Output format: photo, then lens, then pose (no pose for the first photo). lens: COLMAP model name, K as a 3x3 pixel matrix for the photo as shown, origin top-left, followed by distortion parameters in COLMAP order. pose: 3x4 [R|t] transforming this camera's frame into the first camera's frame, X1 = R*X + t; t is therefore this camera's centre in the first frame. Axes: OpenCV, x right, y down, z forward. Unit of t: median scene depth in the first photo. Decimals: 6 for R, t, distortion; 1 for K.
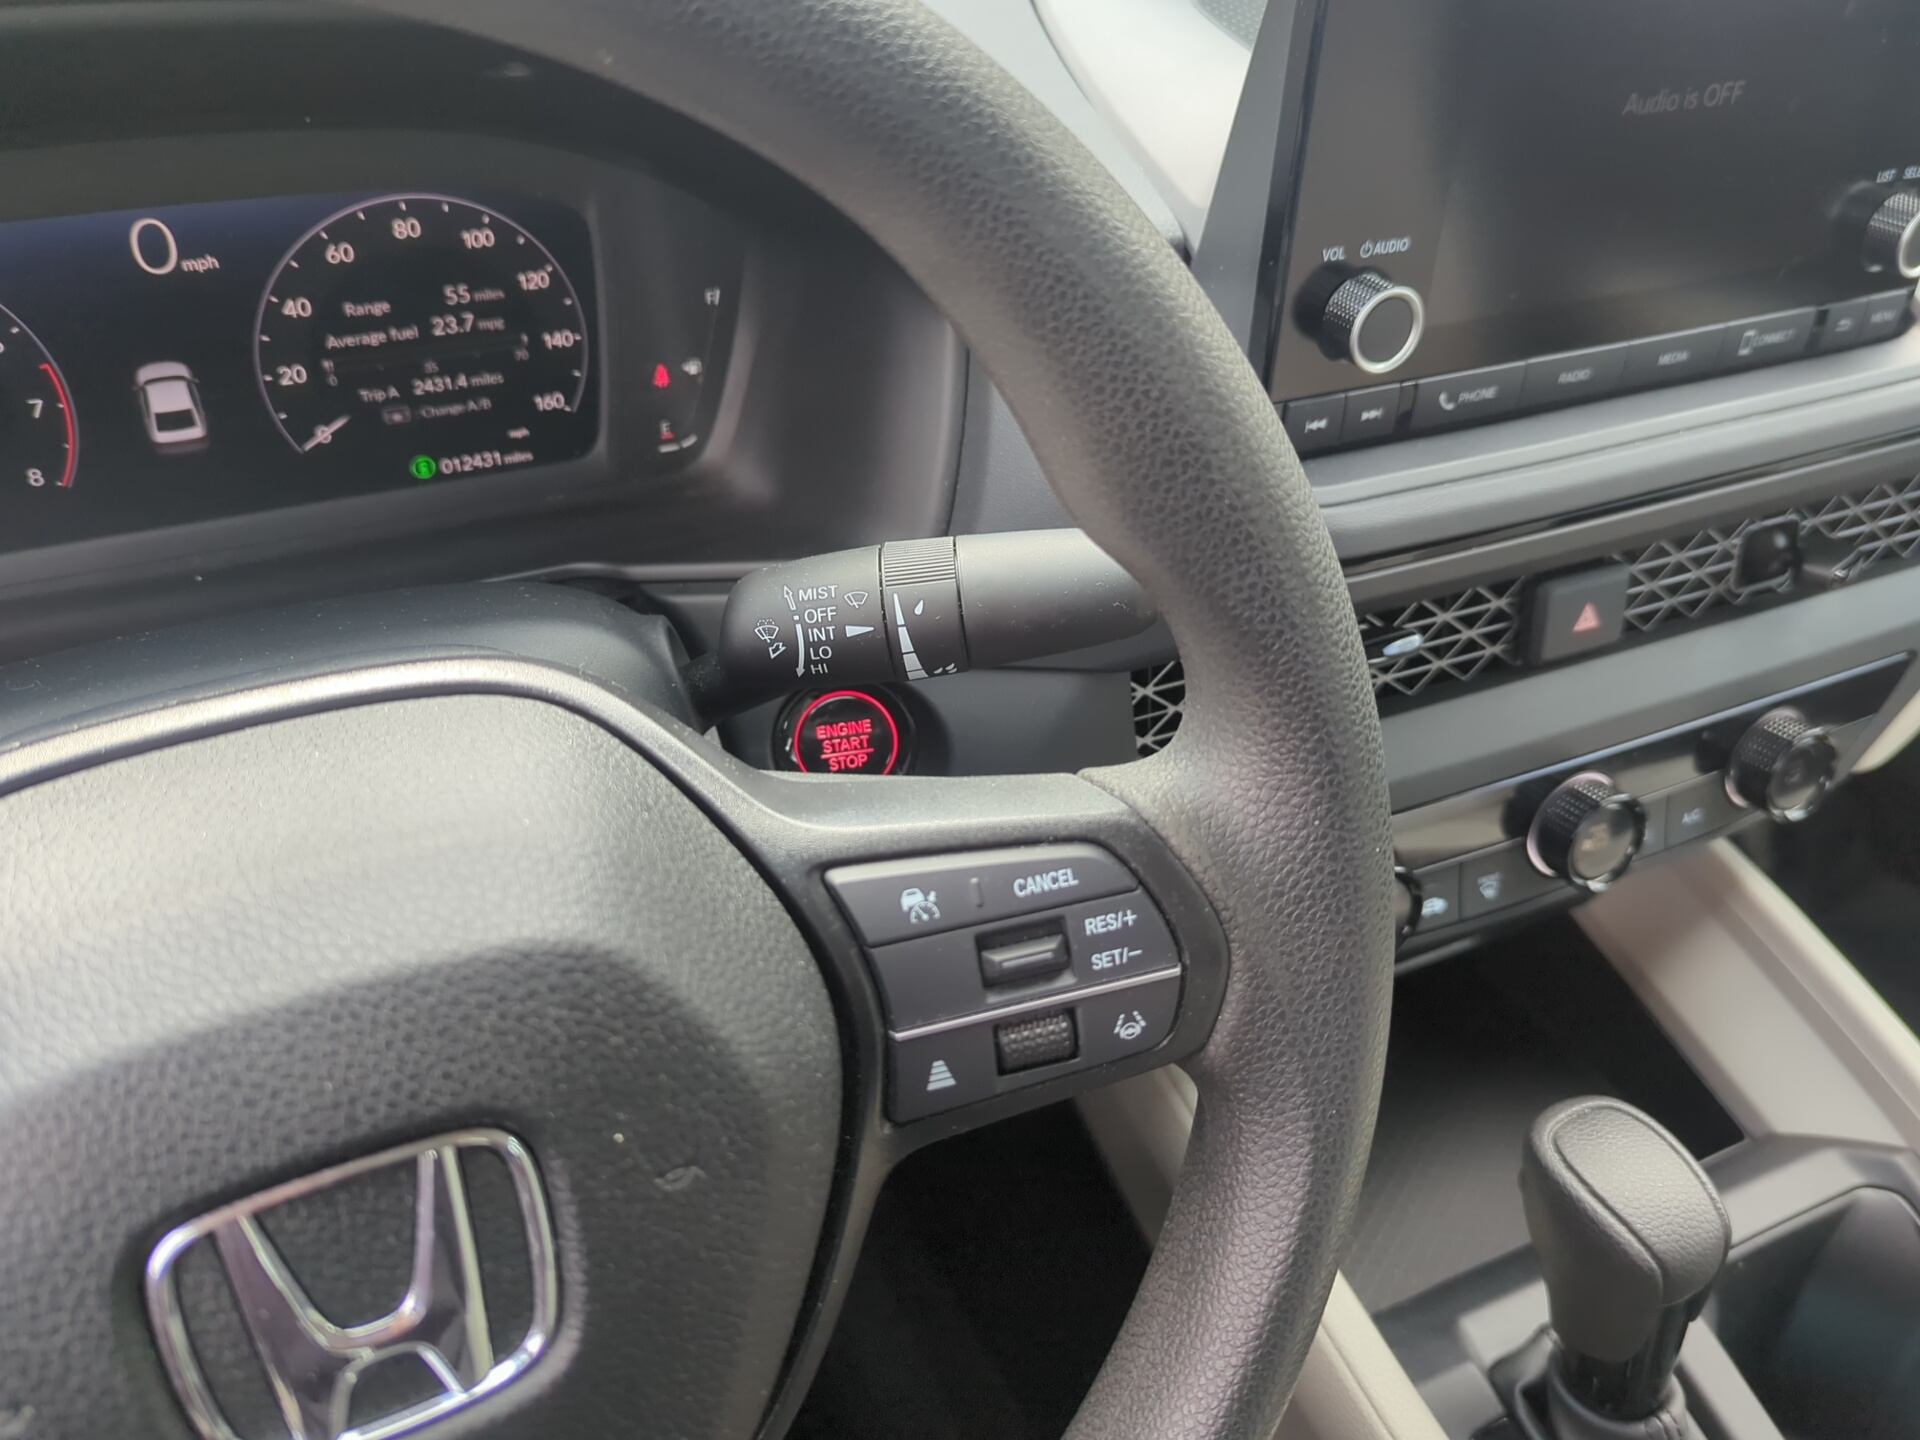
lens RADIAL K [[1626.2, 0, 977.6], [0, 1626.2, 699.5], [0, 0, 1]] dist [0.046909, -0.051977]
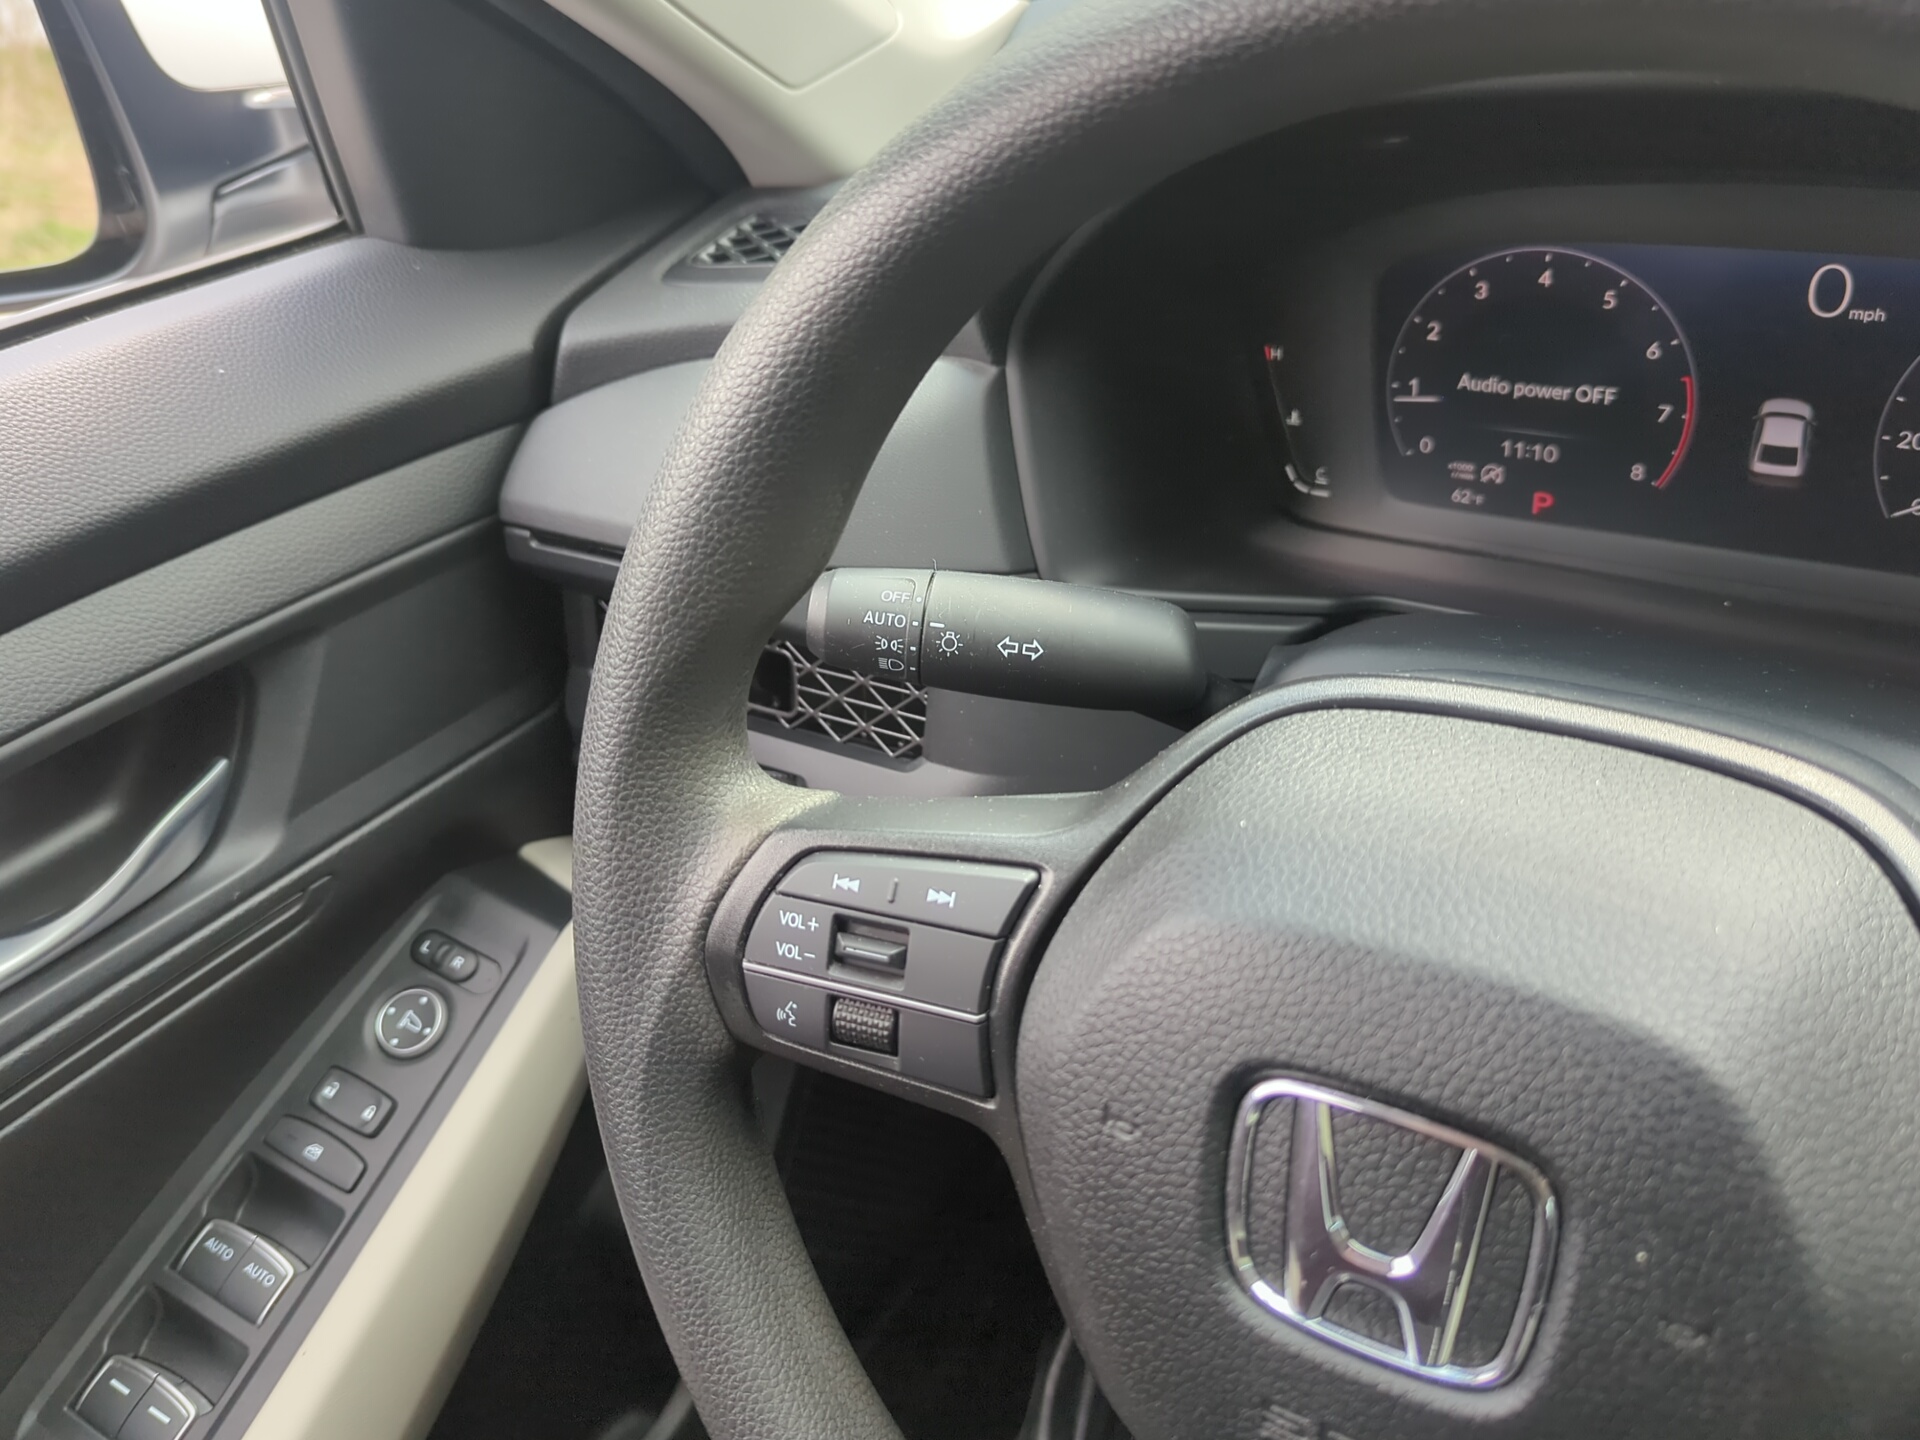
lens RADIAL K [[1626.2, 0, 976.9], [0, 1626.2, 696.5], [0, 0, 1]] dist [0.046909, -0.051977]
pose [[0.507002, 0.366678, -0.780061, 0.114792], [-0.370184, 0.909918, 0.187117, -0.038166], [0.778404, 0.193898, 0.597069, 0.021173]]
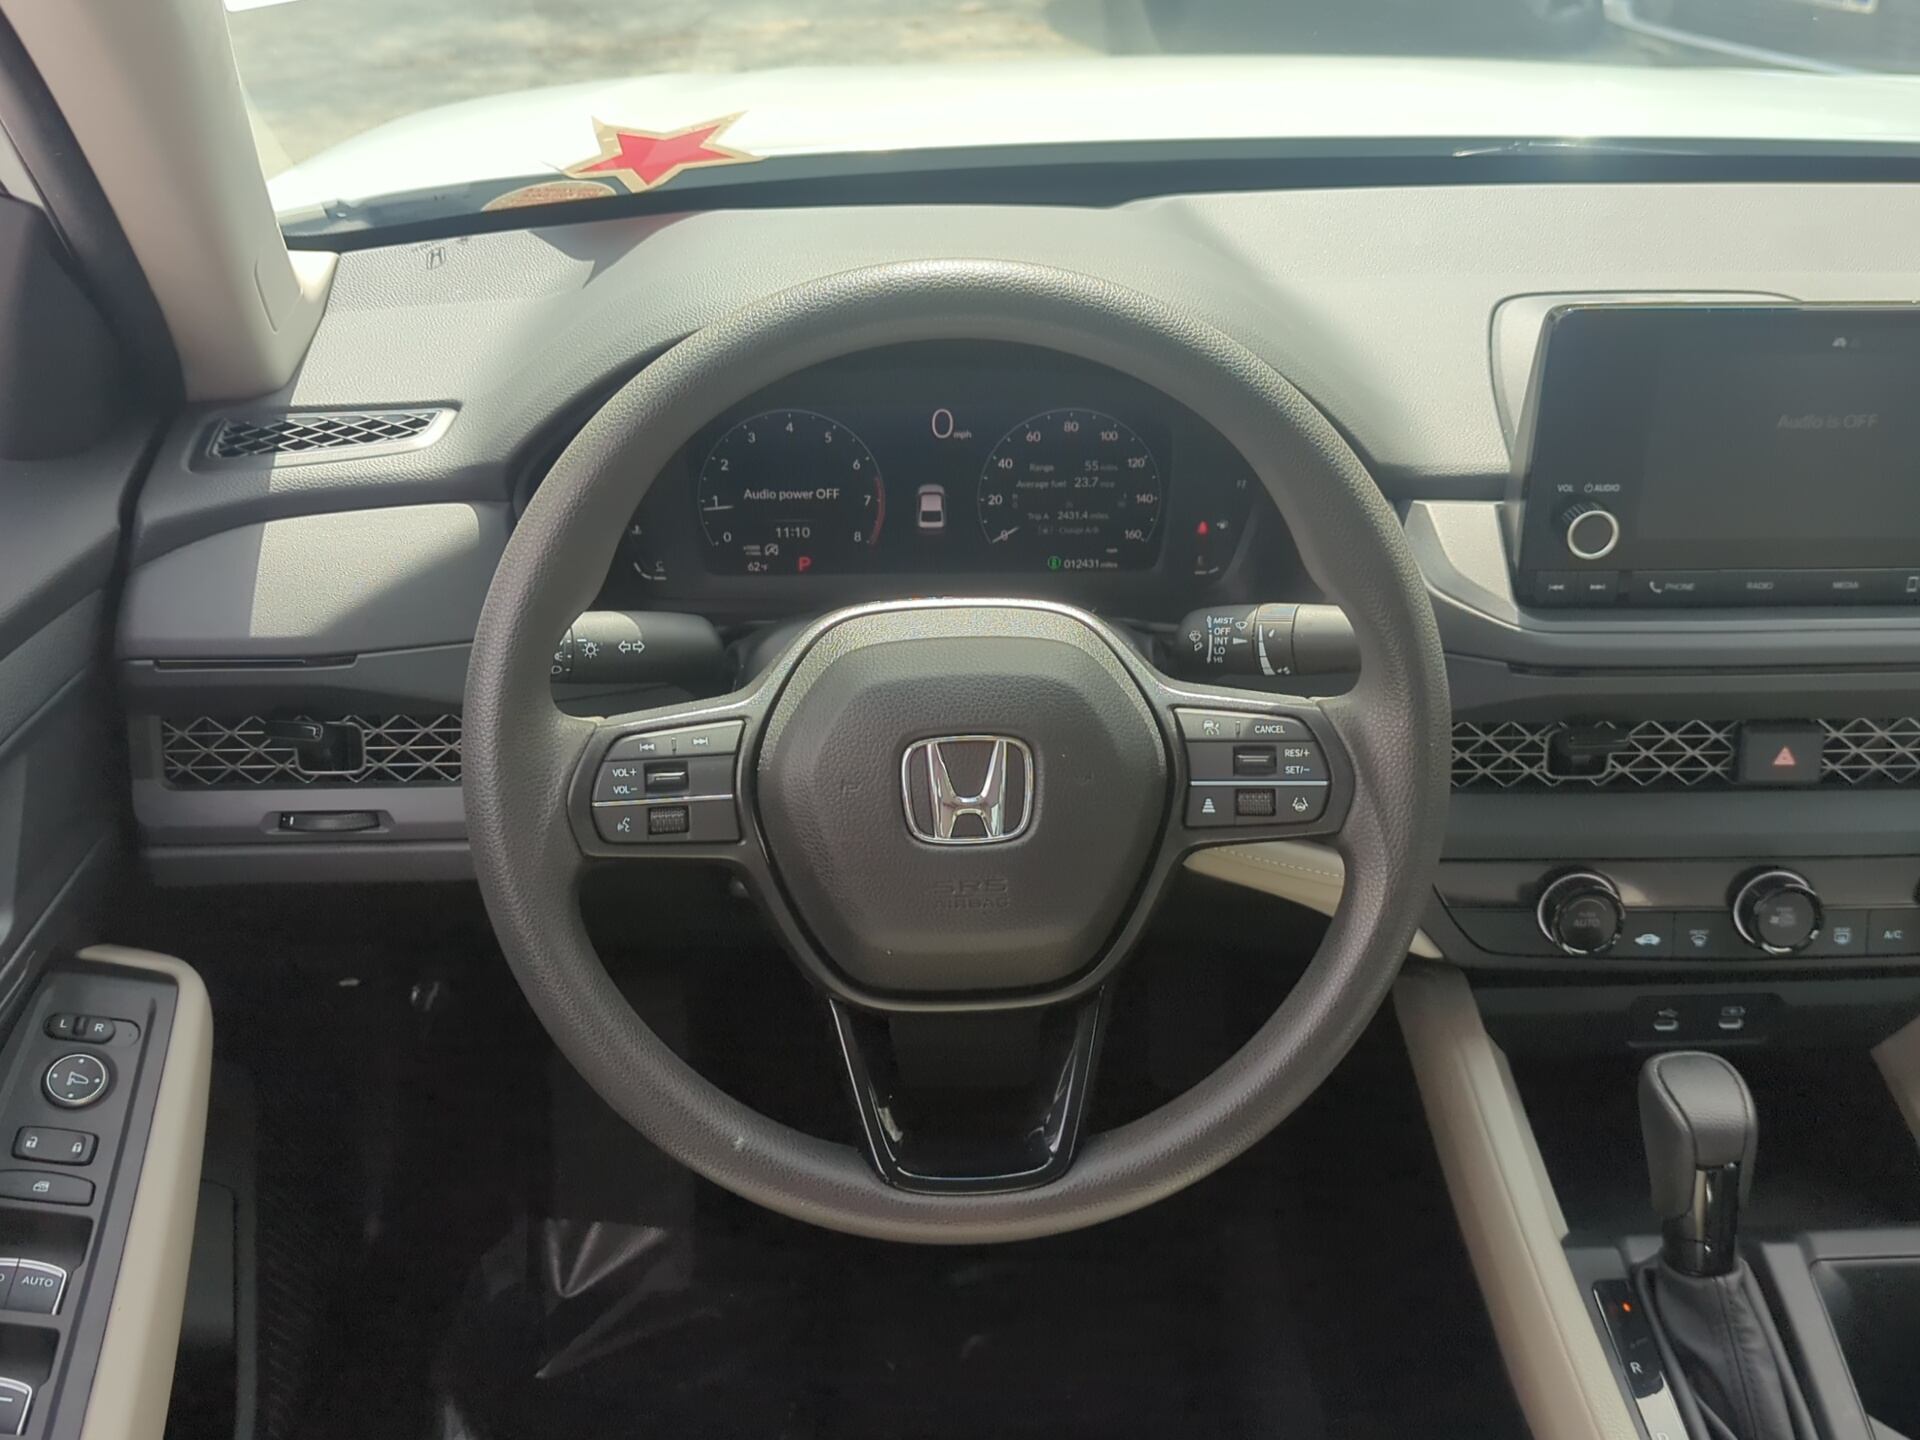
lens RADIAL K [[2169.2, 0, 982.8], [0, 2169.2, 692.1], [0, 0, 1]] dist [0.043259, 0.000000]
pose [[0.920829, 0.137431, -0.364948, 0.460716], [-0.199734, 0.969985, -0.138693, 0.336629], [0.334934, 0.200605, 0.920640, -1.138667]]
